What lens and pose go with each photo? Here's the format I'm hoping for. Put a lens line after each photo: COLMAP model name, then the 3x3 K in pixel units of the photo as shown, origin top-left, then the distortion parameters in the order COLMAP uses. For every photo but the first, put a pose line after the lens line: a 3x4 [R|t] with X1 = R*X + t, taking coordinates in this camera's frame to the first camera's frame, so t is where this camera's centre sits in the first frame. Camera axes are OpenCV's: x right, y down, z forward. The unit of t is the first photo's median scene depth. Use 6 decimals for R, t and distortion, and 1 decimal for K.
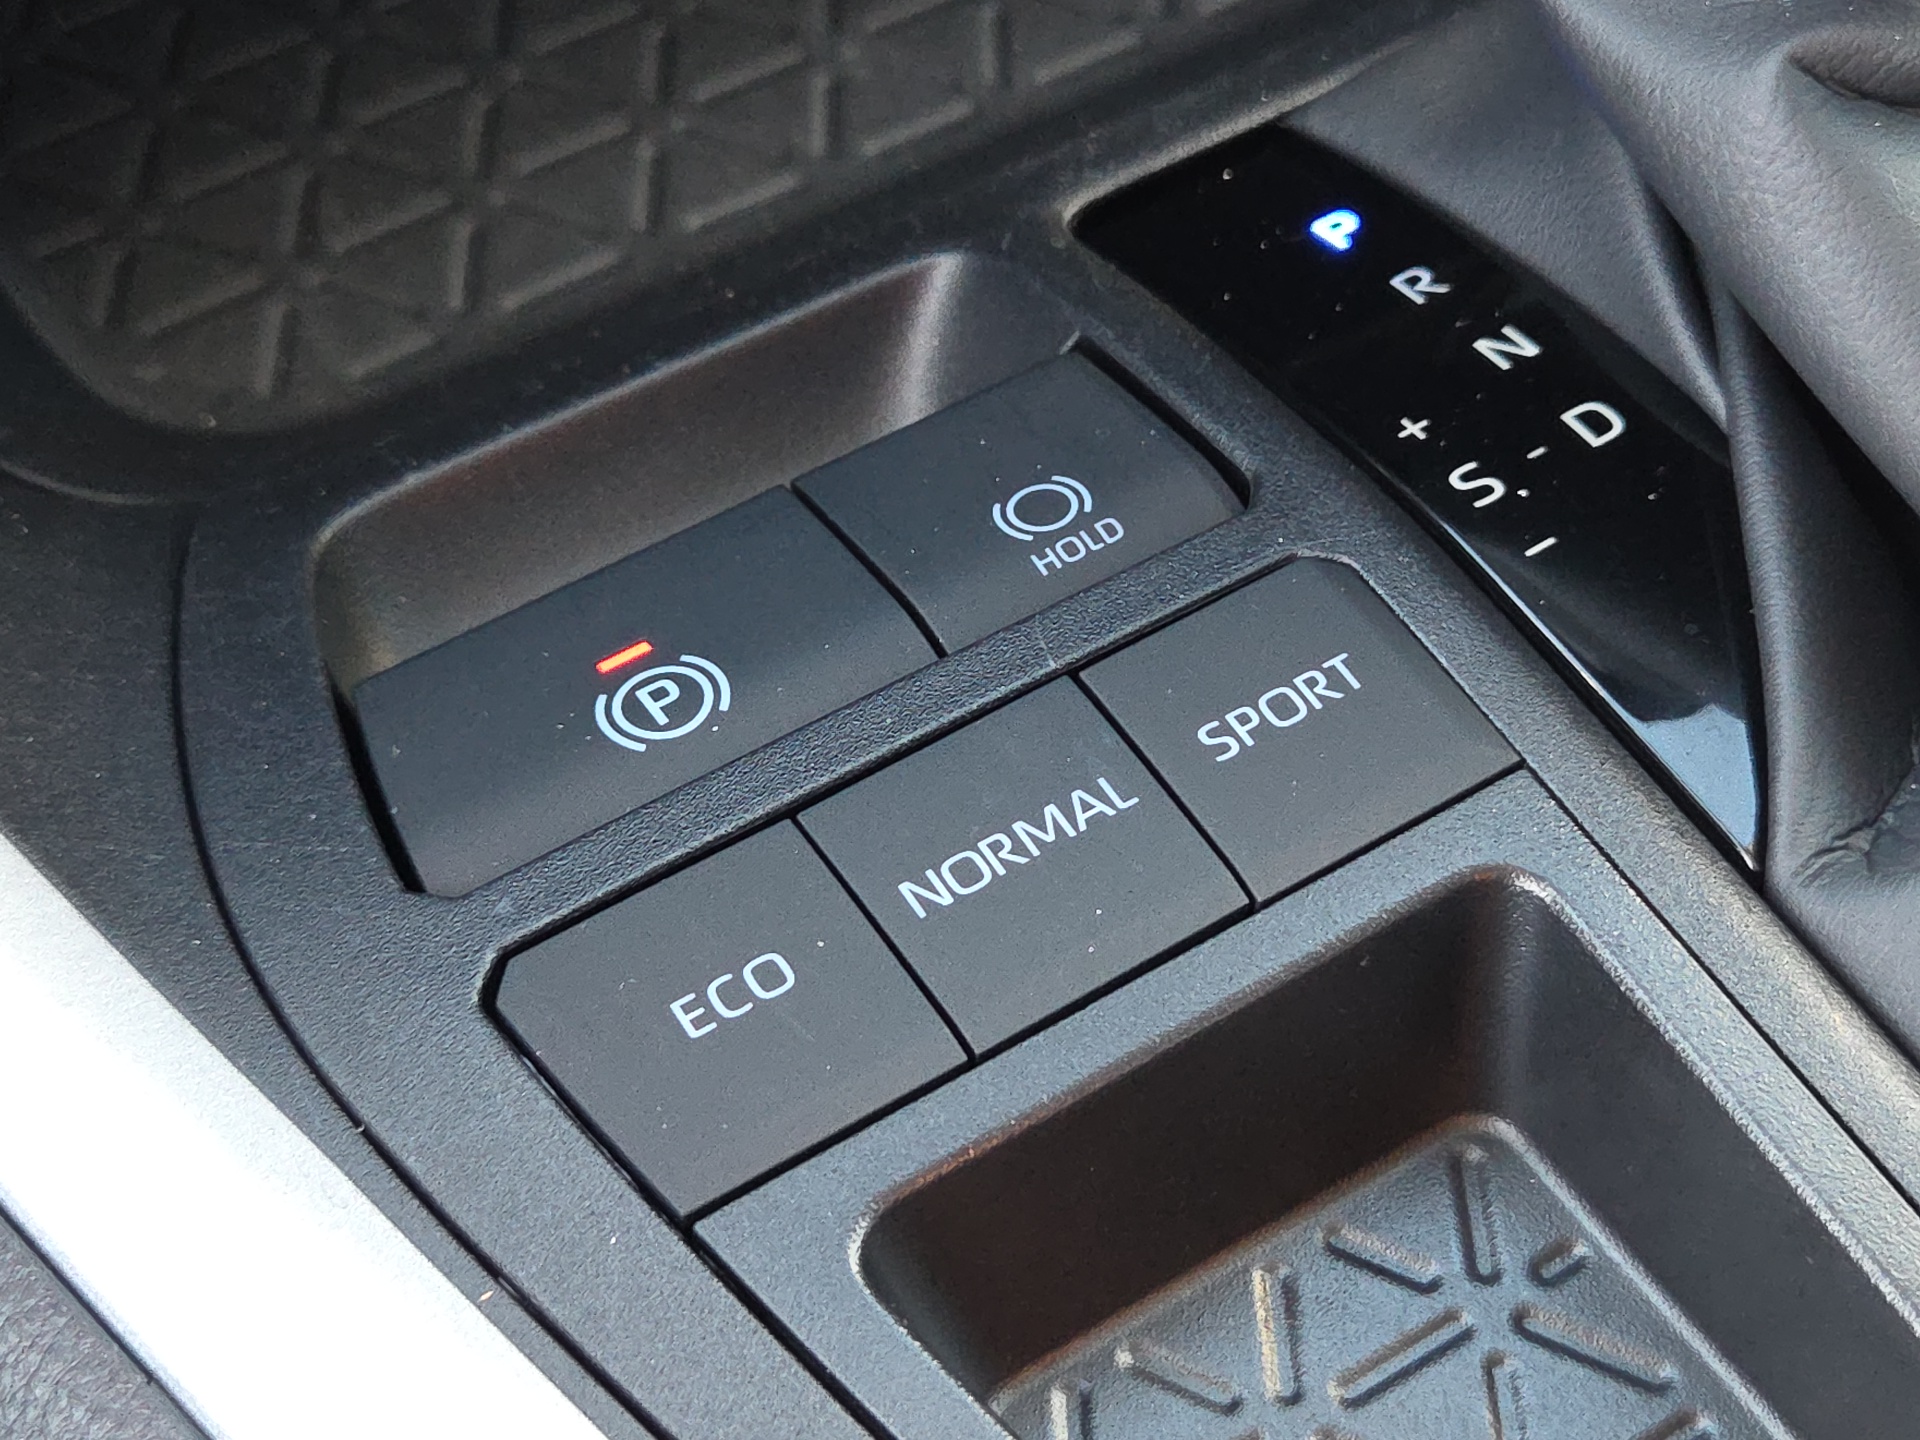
lens RADIAL K [[3025.0, 0, 995.7], [0, 3025.0, 669.0], [0, 0, 1]] dist [0.088606, 0.000000]
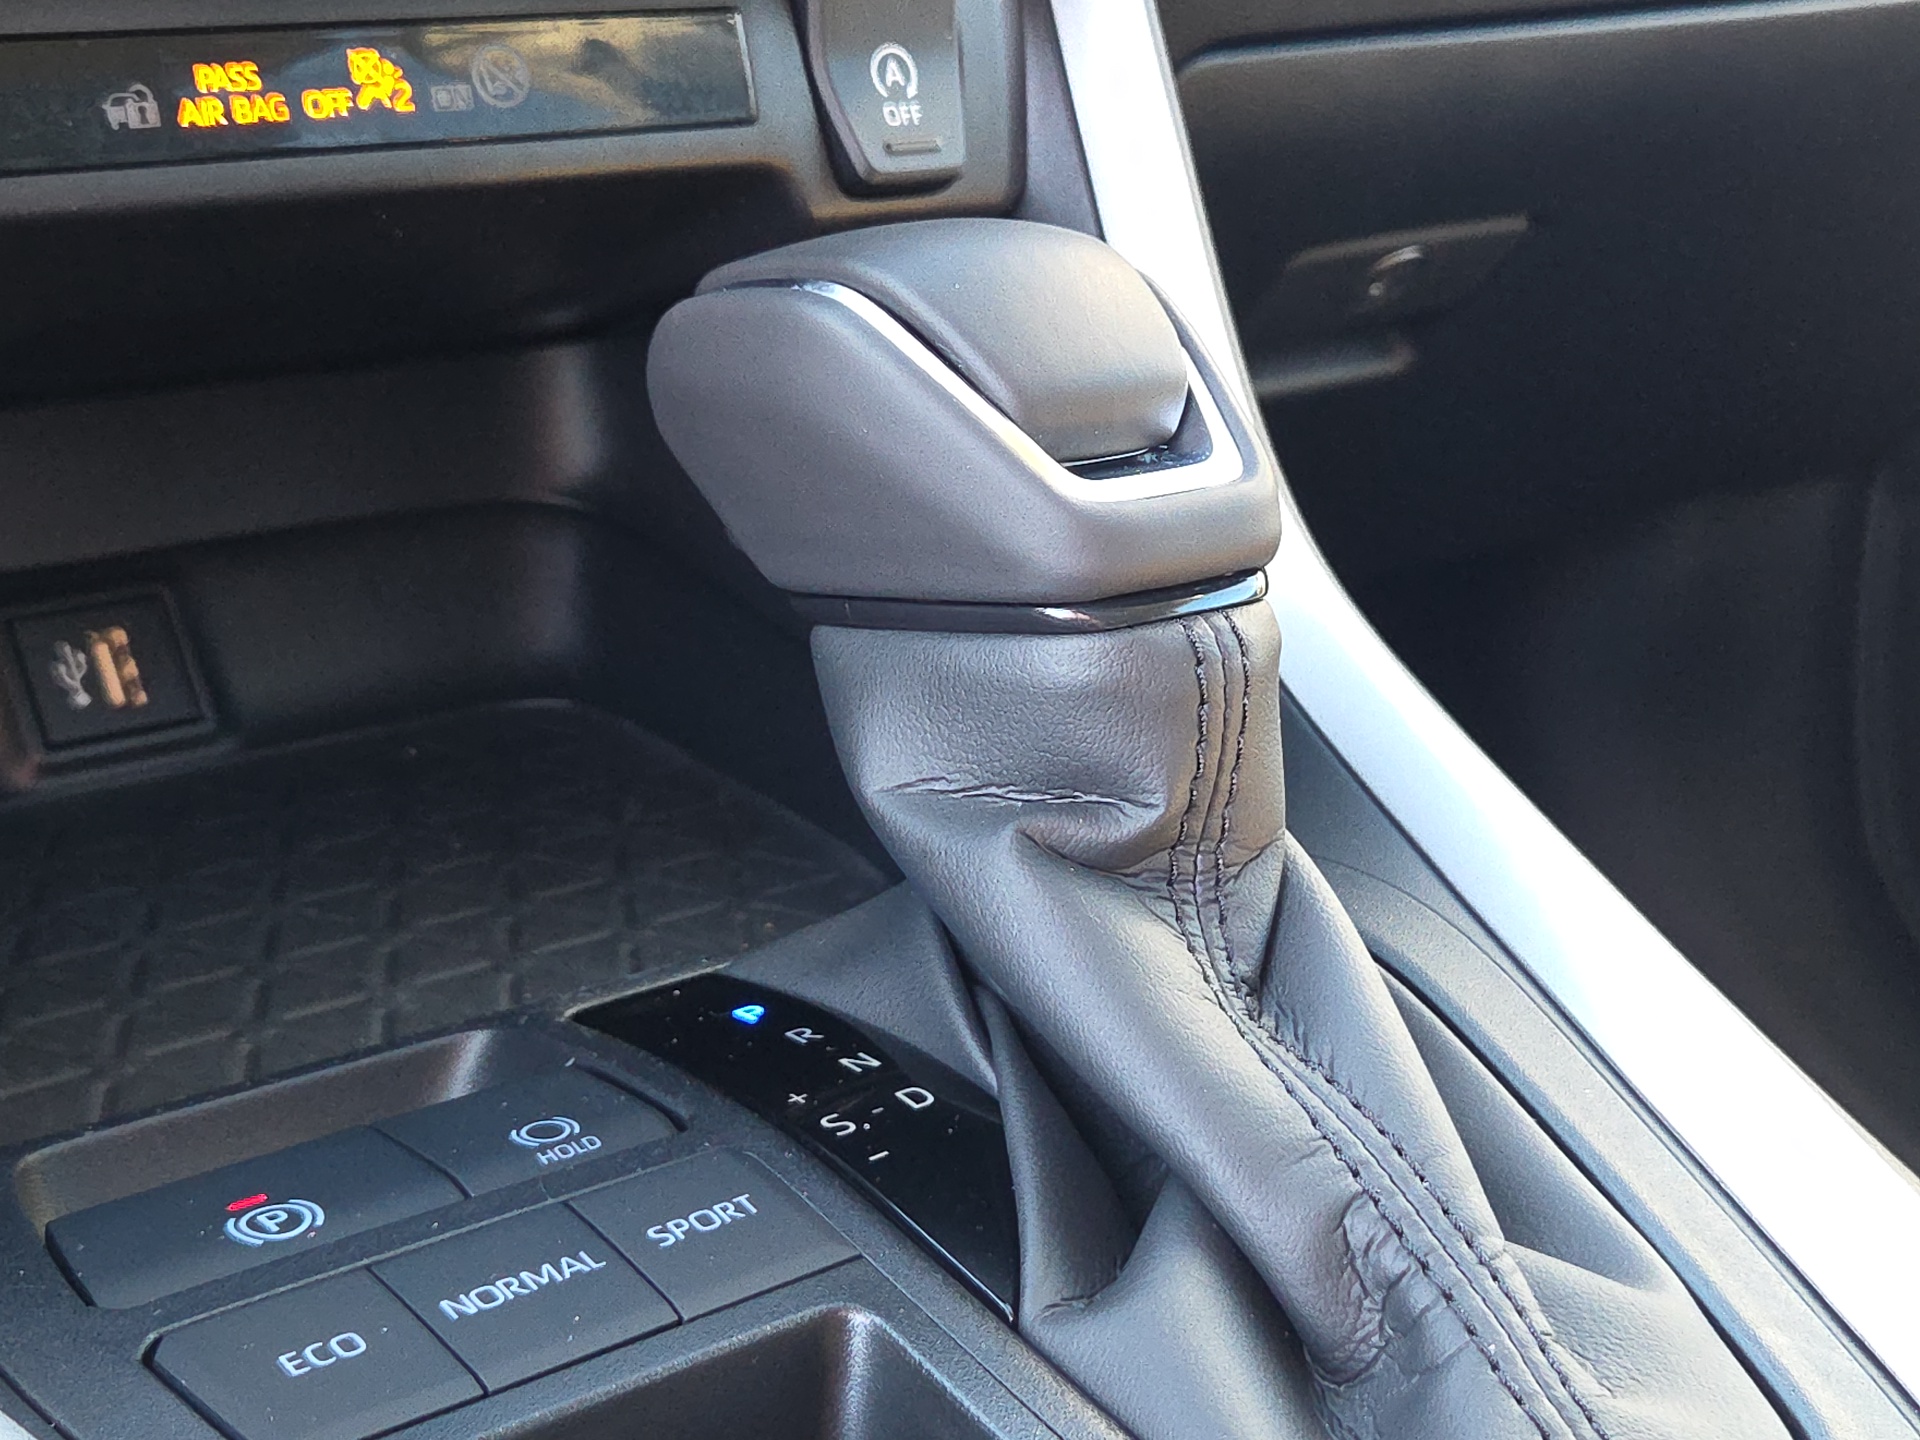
lens RADIAL K [[3025.0, 0, 947.5], [0, 3025.0, 714.2], [0, 0, 1]] dist [0.088606, 0.000000]
pose [[0.986800, 0.063832, 0.148832, -0.025077], [0.012096, 0.887420, -0.460804, 0.466056], [-0.161490, 0.456522, 0.874934, -0.429802]]
